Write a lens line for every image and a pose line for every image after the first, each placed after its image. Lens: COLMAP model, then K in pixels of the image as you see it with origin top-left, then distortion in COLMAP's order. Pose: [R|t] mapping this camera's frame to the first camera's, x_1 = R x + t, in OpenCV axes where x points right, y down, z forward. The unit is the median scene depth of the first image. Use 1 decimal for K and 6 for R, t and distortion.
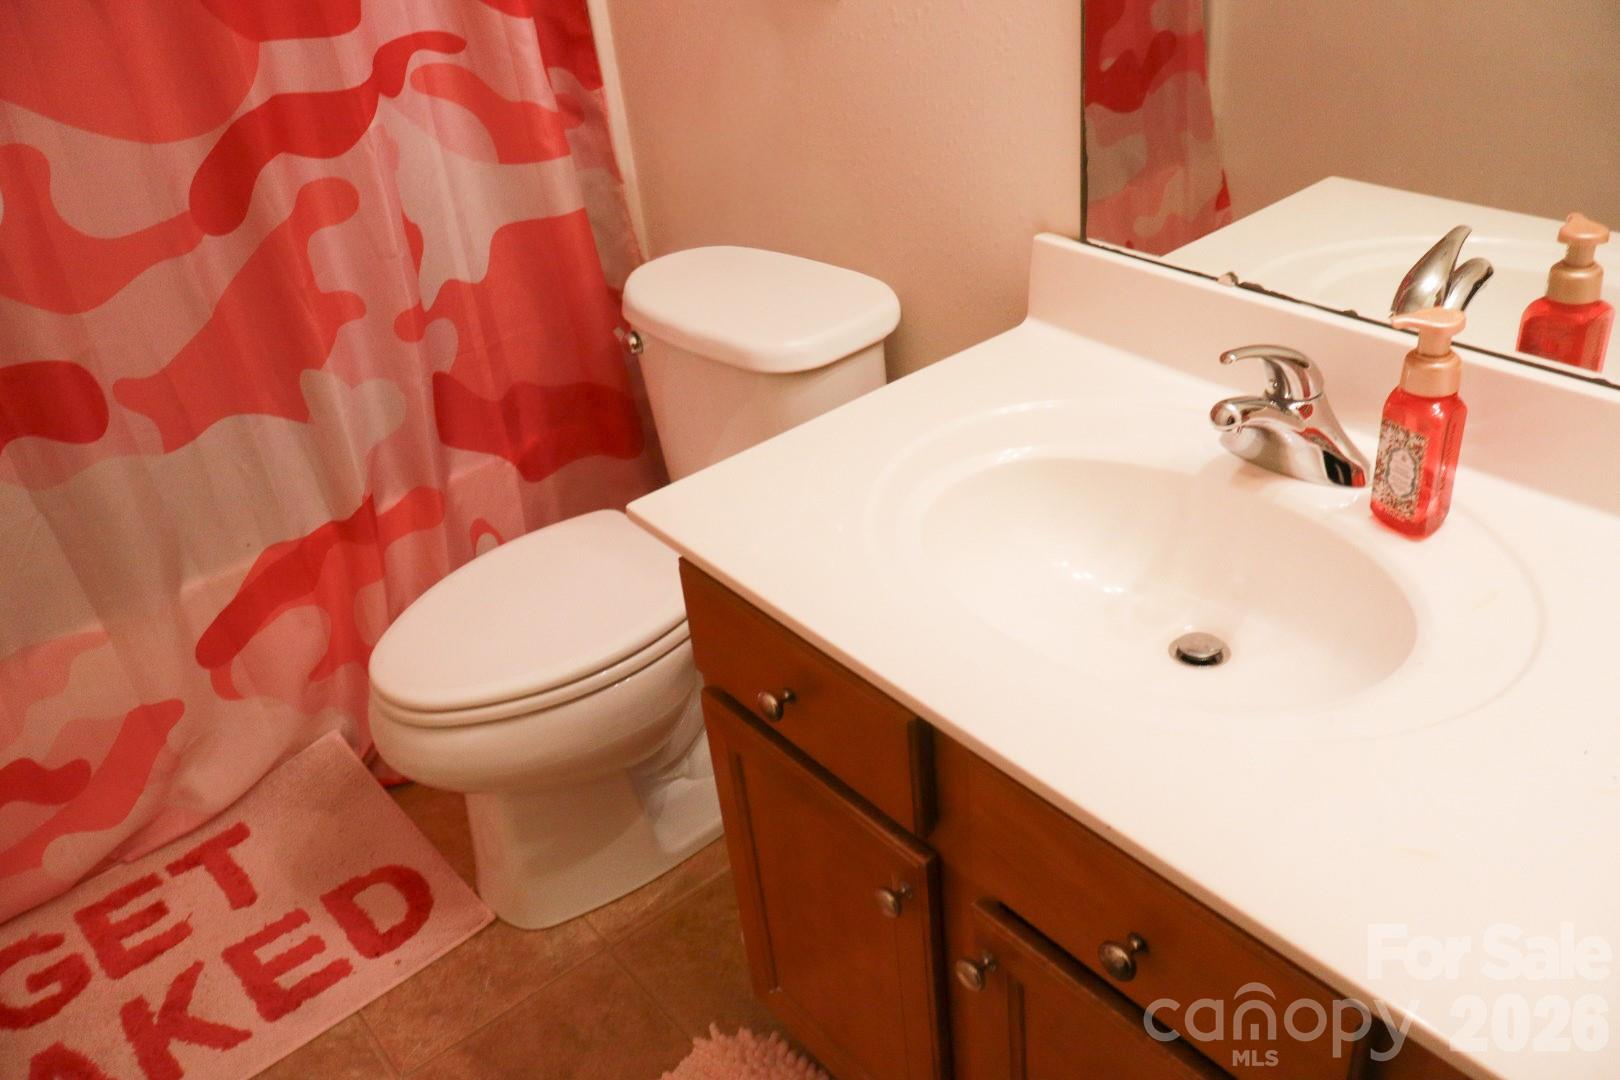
lens RADIAL K [[1374.4, 0, 807.1], [0, 1374.4, 543.0], [0, 0, 1]] dist [-0.000041, 0.009605]
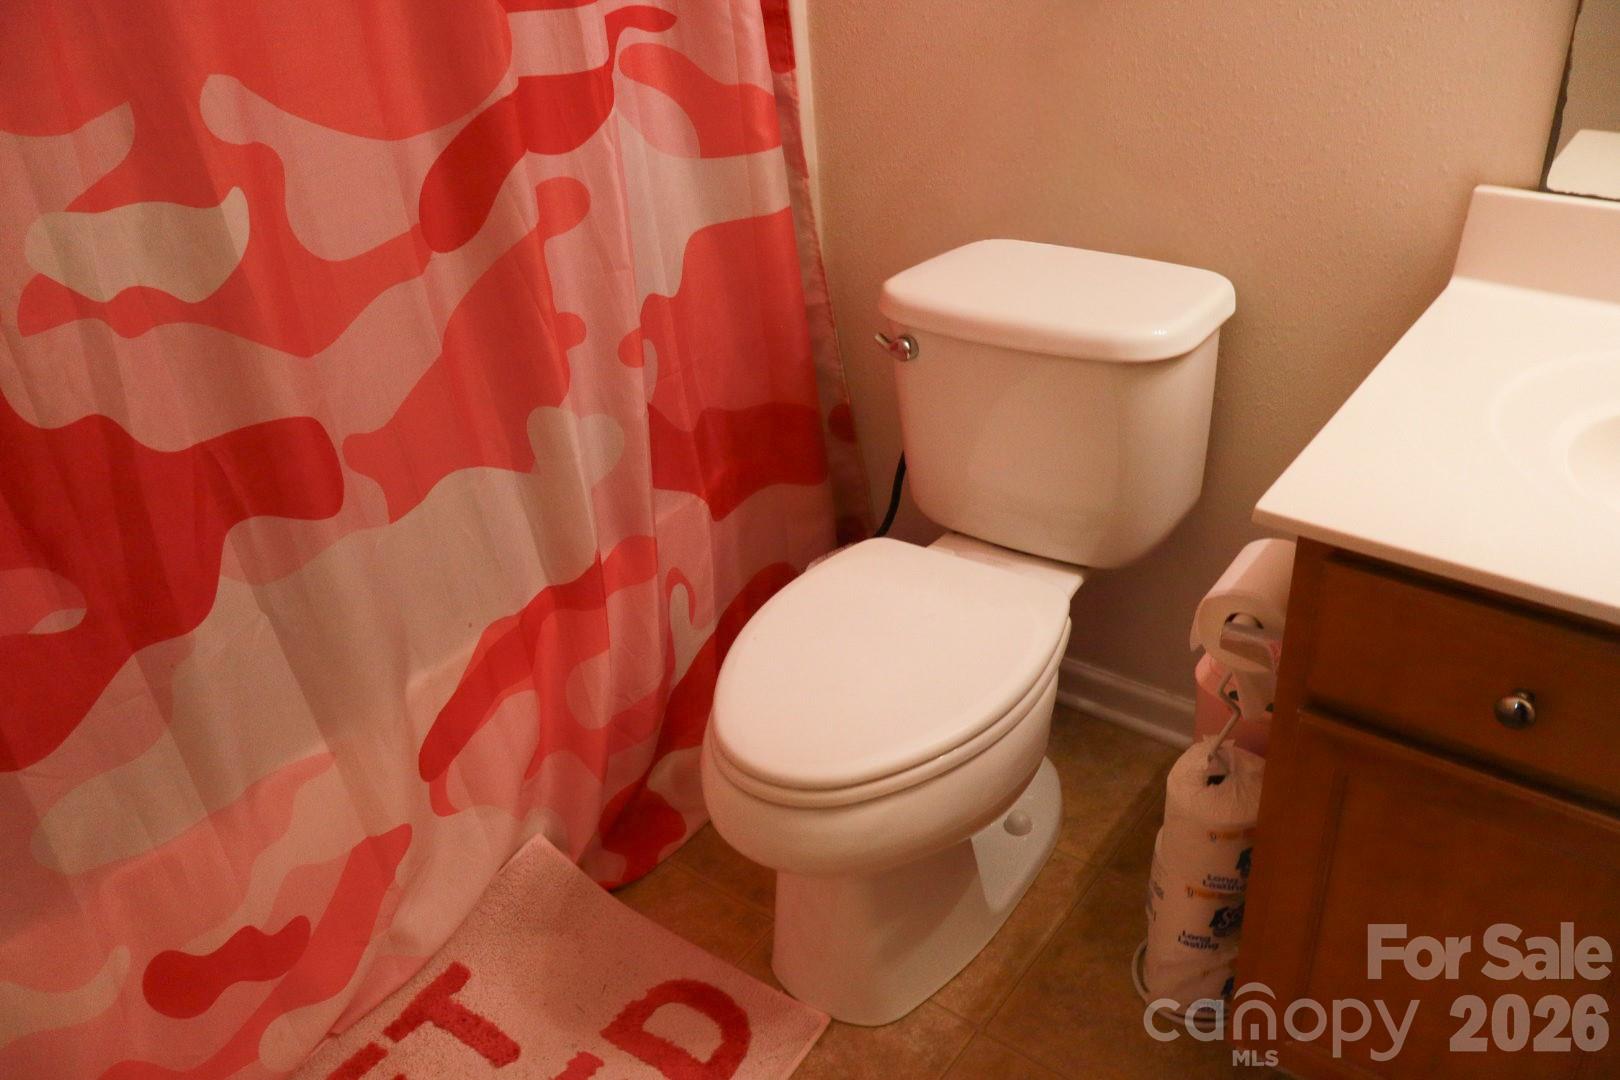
lens RADIAL K [[1374.4, 0, 811.9], [0, 1374.4, 540.5], [0, 0, 1]] dist [-0.000041, 0.009605]
pose [[0.967023, -0.102016, 0.233366, -0.402117], [0.106303, 0.994317, -0.005835, -0.023009], [-0.231444, 0.030450, 0.972372, 0.149399]]
